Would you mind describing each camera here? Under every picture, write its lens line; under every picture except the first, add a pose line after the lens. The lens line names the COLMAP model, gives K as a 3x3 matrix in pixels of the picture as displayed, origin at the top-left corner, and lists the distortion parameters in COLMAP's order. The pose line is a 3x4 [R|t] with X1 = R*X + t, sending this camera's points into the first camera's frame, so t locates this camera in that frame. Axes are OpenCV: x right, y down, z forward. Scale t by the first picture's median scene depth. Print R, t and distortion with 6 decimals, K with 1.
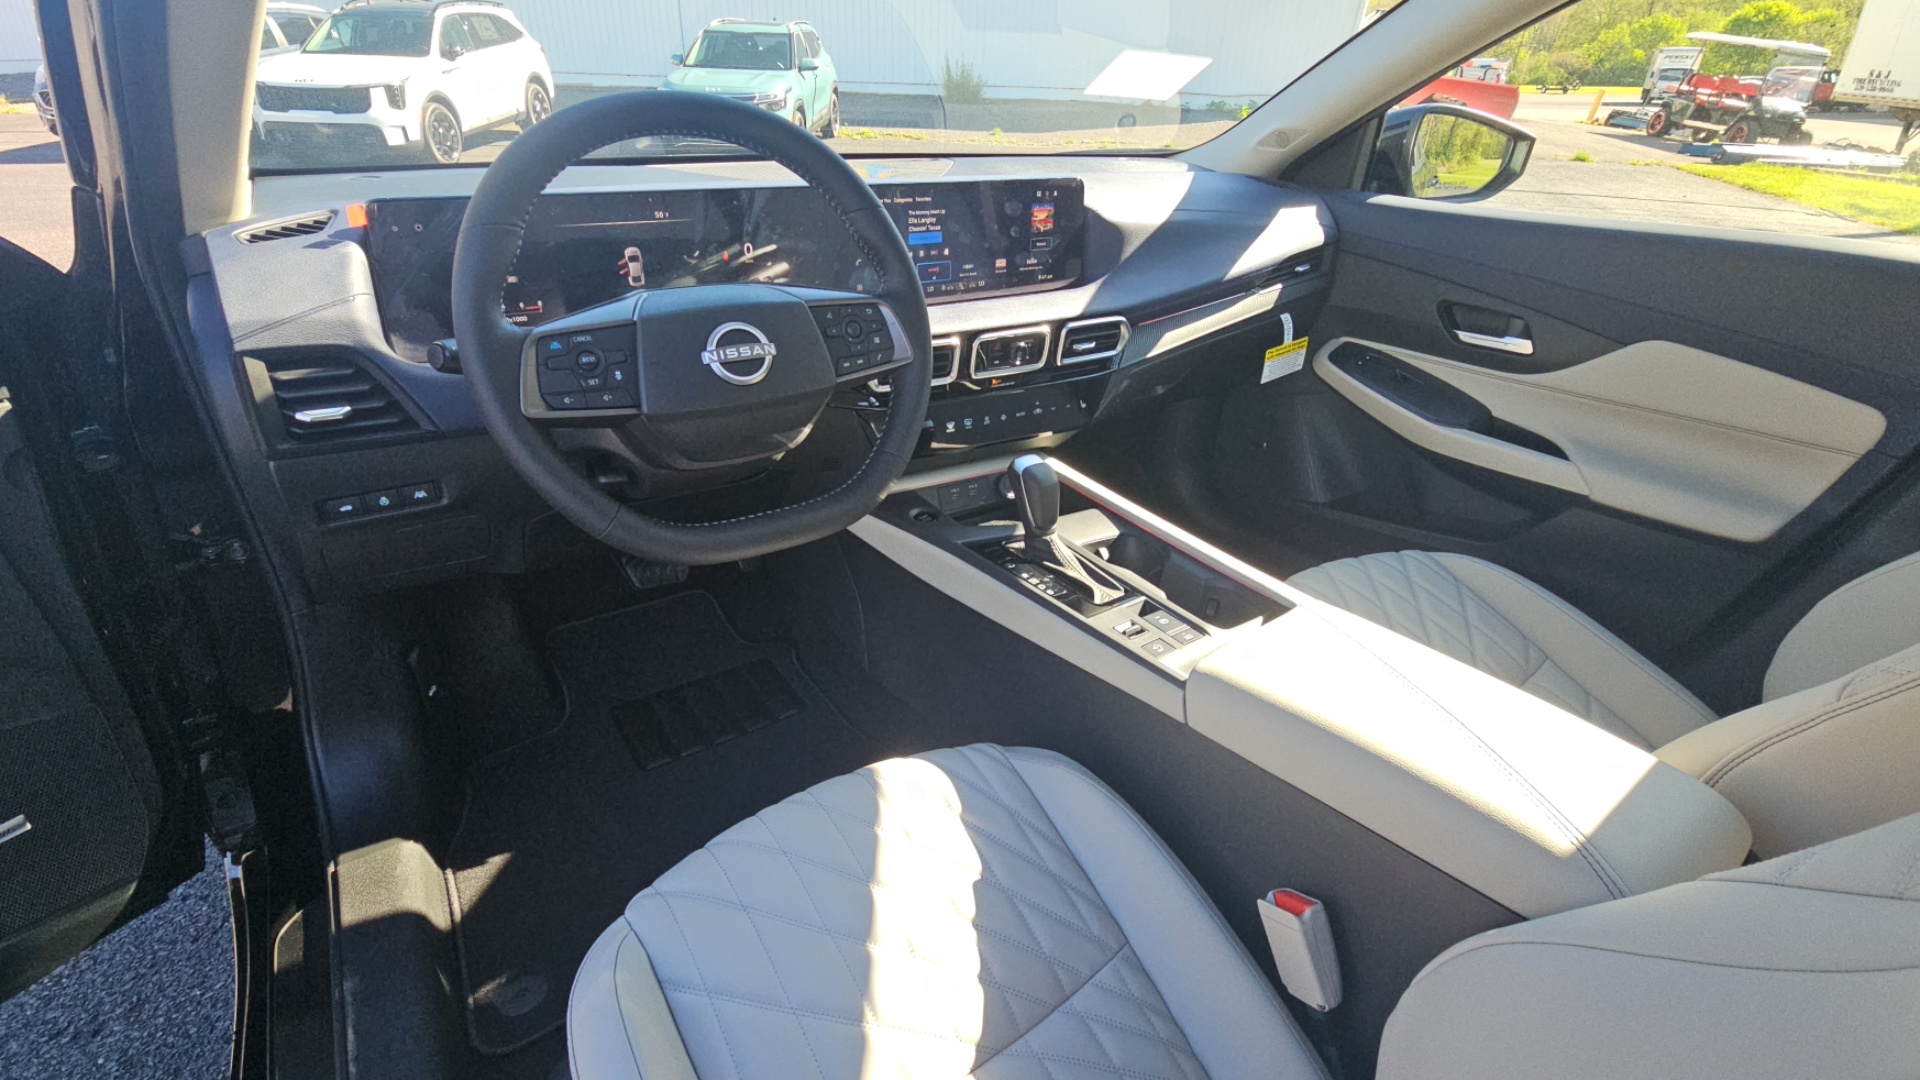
lens RADIAL K [[864.1, 0, 957.8], [0, 864.1, 534.9], [0, 0, 1]] dist [0.011637, -0.005670]
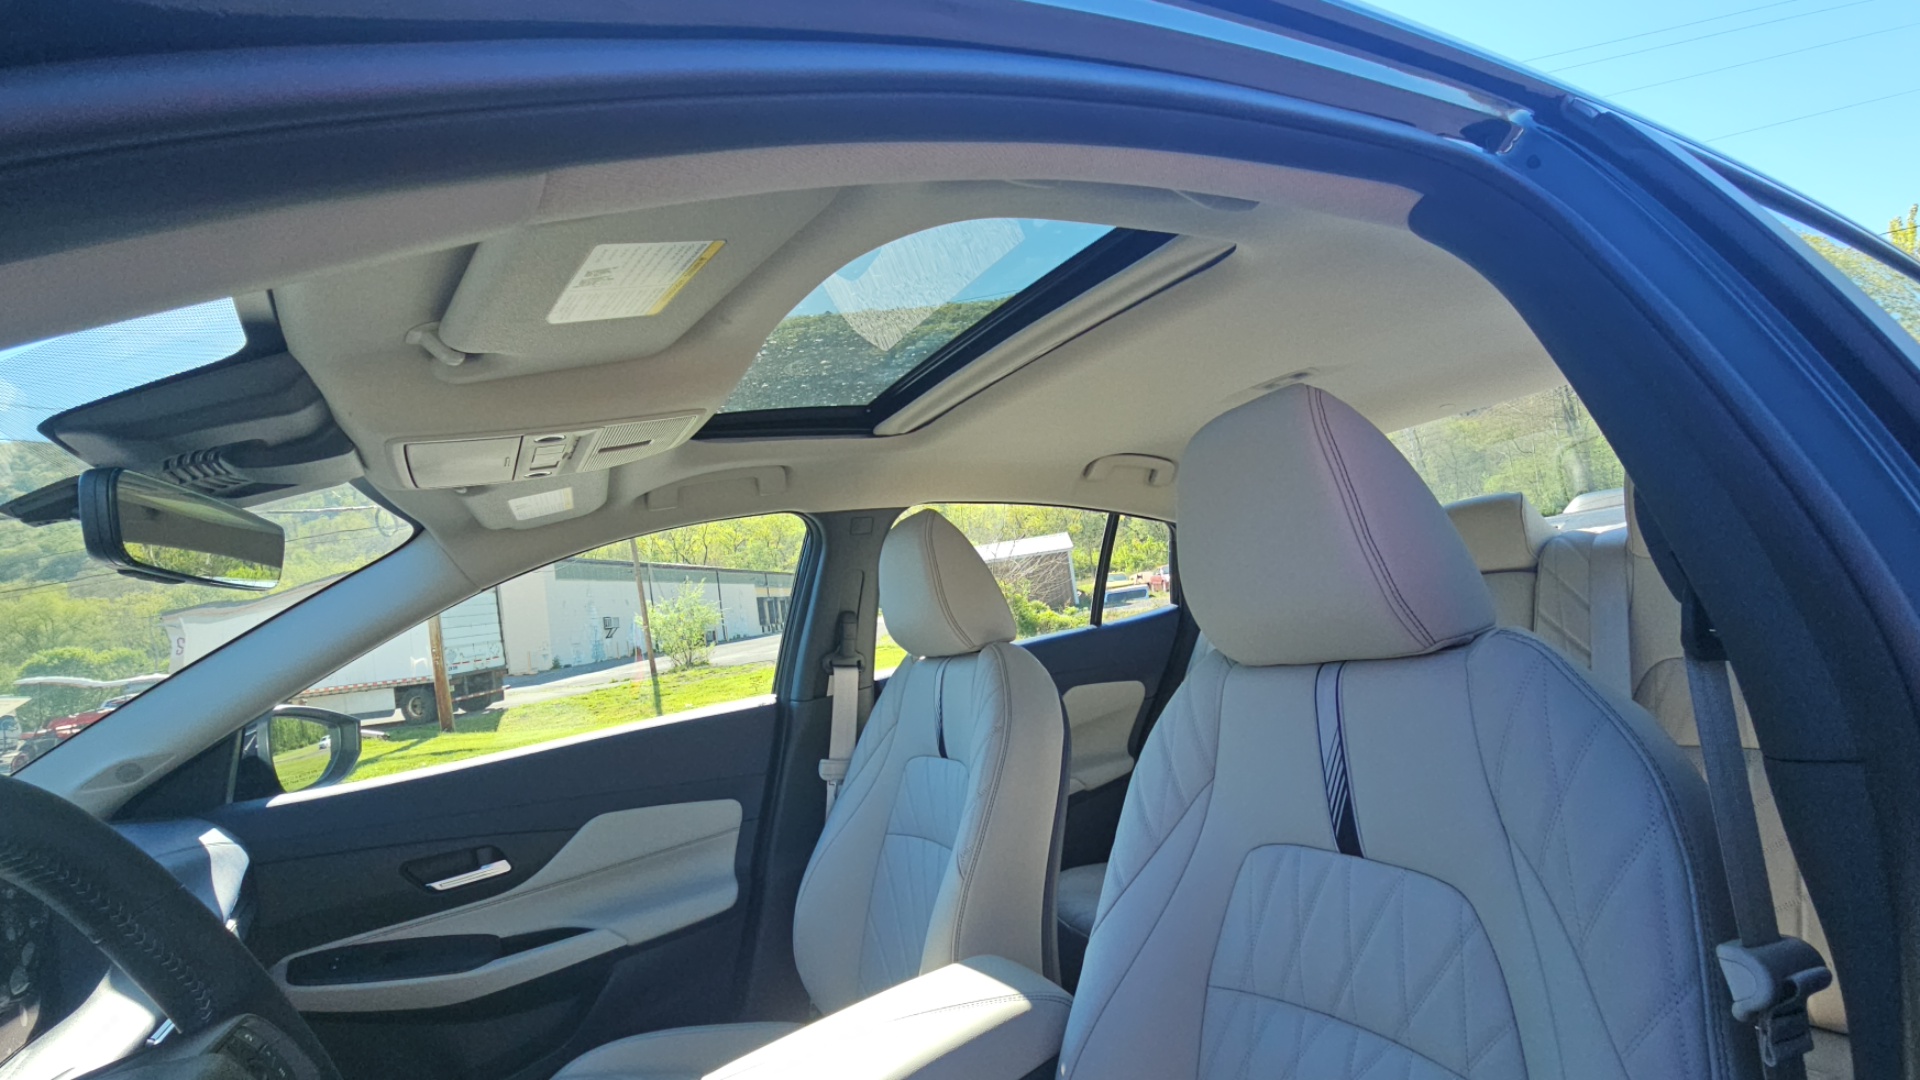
lens RADIAL K [[864.1, 0, 957.8], [0, 864.1, 534.9], [0, 0, 1]] dist [0.011637, -0.005670]
pose [[0.095098, 0.036417, 0.994802, -0.444239], [0.589158, 0.803457, -0.085733, -0.129489], [-0.802402, 0.594249, 0.054952, 0.239867]]
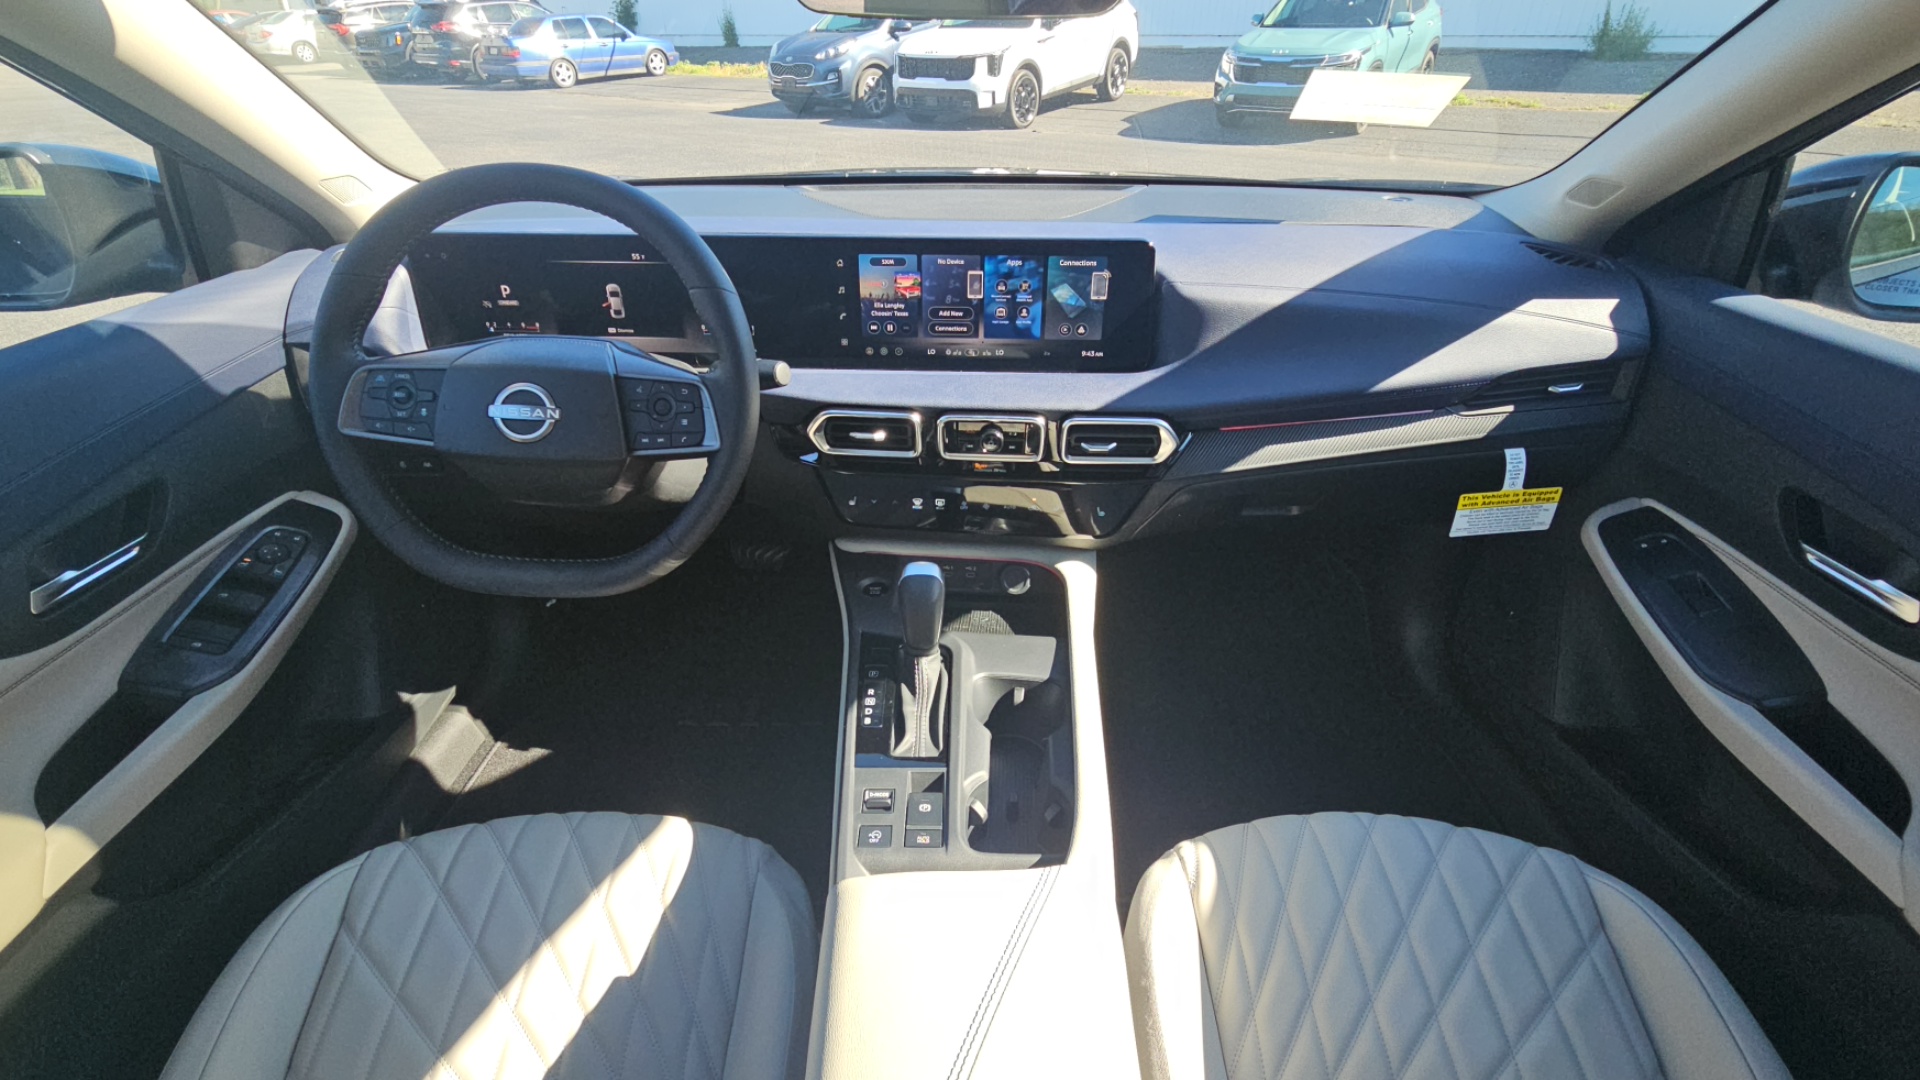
lens RADIAL K [[851.2, 0, 960.0], [0, 851.2, 540.0], [0, 0, 1]] dist [0.008067, -0.000339]
pose [[0.819717, 0.271383, -0.504395, 0.452945], [-0.245443, 0.962108, 0.118769, -0.189110], [0.517515, 0.026443, 0.855266, 0.232517]]
